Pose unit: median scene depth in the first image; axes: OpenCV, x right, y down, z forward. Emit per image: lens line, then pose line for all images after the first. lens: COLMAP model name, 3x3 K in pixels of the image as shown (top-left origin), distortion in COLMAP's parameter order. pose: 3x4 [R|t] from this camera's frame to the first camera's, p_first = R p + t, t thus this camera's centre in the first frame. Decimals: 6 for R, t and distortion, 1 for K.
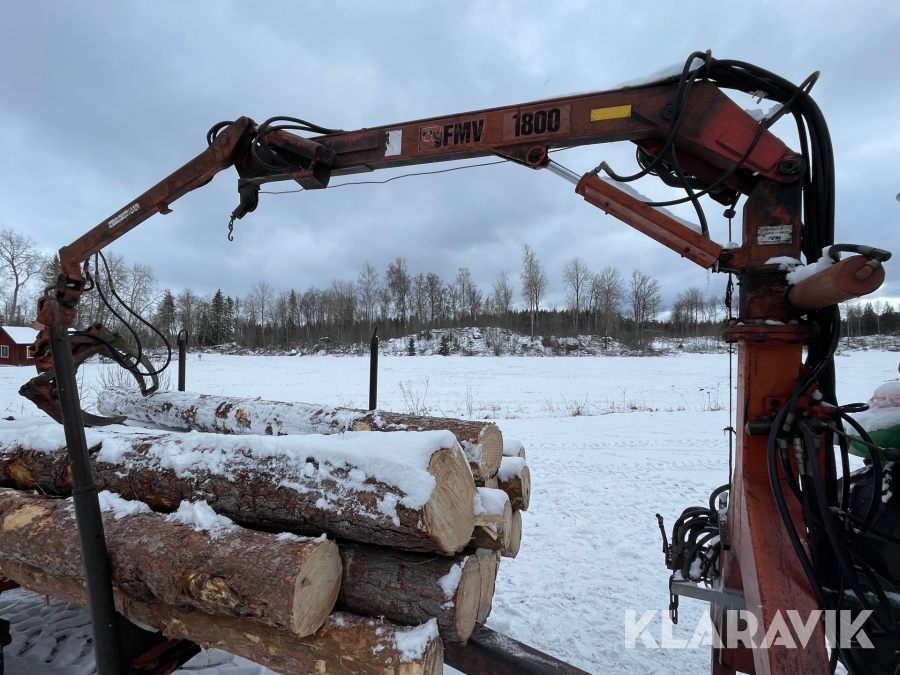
lens RADIAL K [[442.3, 0, 450.0], [0, 442.3, 337.5], [0, 0, 1]] dist [-0.005381, -0.000669]
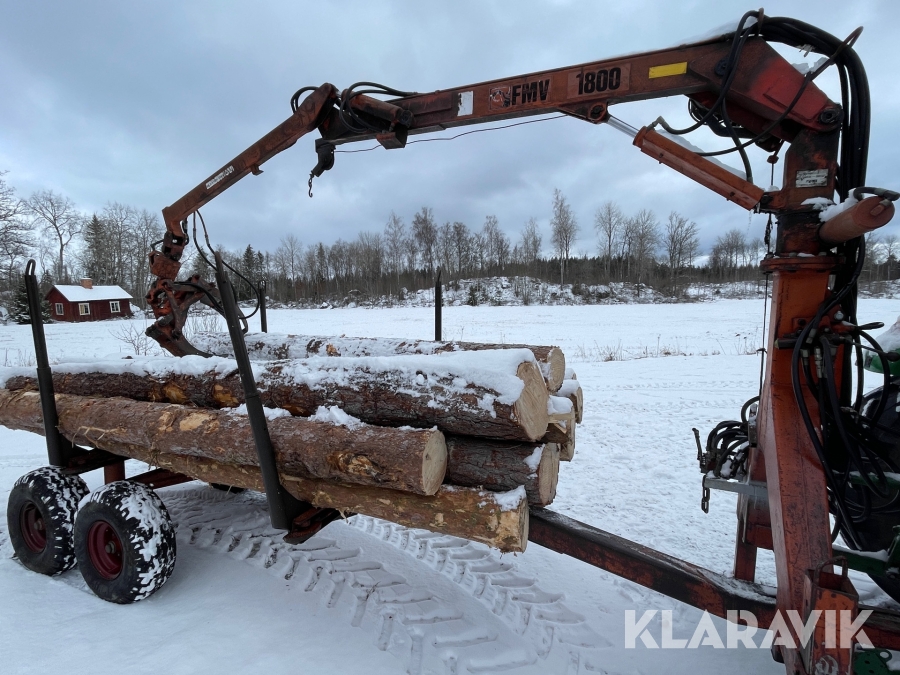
lens RADIAL K [[442.3, 0, 450.0], [0, 442.3, 337.5], [0, 0, 1]] dist [-0.005381, -0.000669]
pose [[0.997926, -0.012765, -0.063098, -0.074911], [0.019698, 0.993680, 0.110504, 0.018527], [0.061288, -0.111518, 0.991871, -0.131286]]
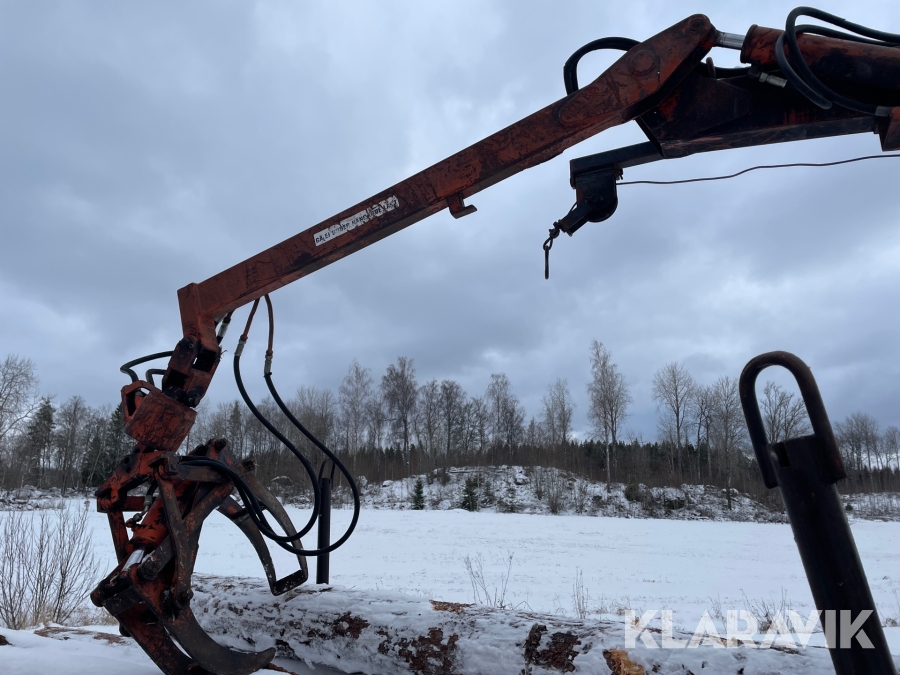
lens RADIAL K [[669.8, 0, 450.0], [0, 669.8, 337.5], [0, 0, 1]] dist [0.100956, -0.136818]
pose [[0.999263, 0.020561, -0.032422, -0.569681], [-0.026864, 0.977785, -0.207881, 0.007484], [0.027427, 0.208599, 0.977617, 0.268001]]
